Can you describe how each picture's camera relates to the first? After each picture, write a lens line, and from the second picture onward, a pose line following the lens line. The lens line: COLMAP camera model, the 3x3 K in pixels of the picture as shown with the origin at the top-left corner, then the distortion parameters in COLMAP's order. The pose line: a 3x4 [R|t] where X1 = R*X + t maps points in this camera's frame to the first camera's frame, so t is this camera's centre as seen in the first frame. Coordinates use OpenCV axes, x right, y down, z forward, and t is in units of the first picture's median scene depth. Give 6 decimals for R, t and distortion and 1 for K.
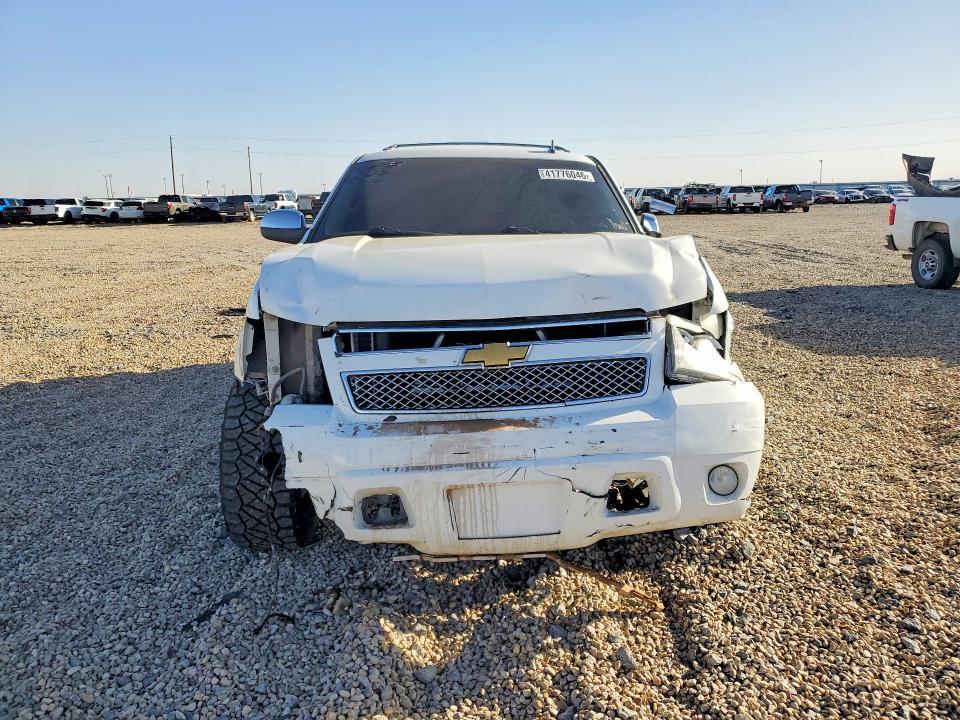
lens RADIAL K [[715.1, 0, 479.0], [0, 715.1, 346.0], [0, 0, 1]] dist [0.038599, -0.002217]
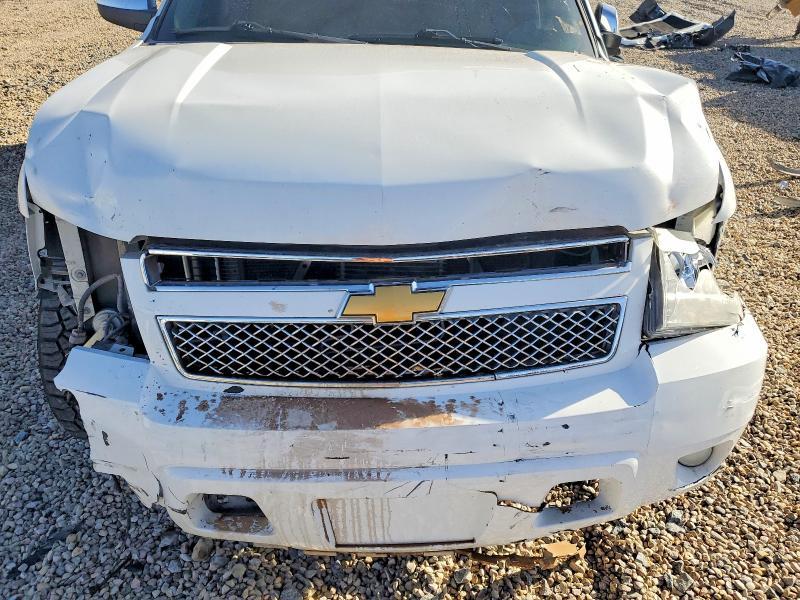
lens RADIAL K [[621.6, 0, 408.7], [0, 621.6, 300.0], [0, 0, 1]] dist [0.002652, 0.010280]
pose [[0.999174, 0.025806, 0.031385, 0.018899], [-0.034788, 0.942427, 0.332597, -0.174853], [-0.020995, -0.333414, 0.942547, 0.467431]]
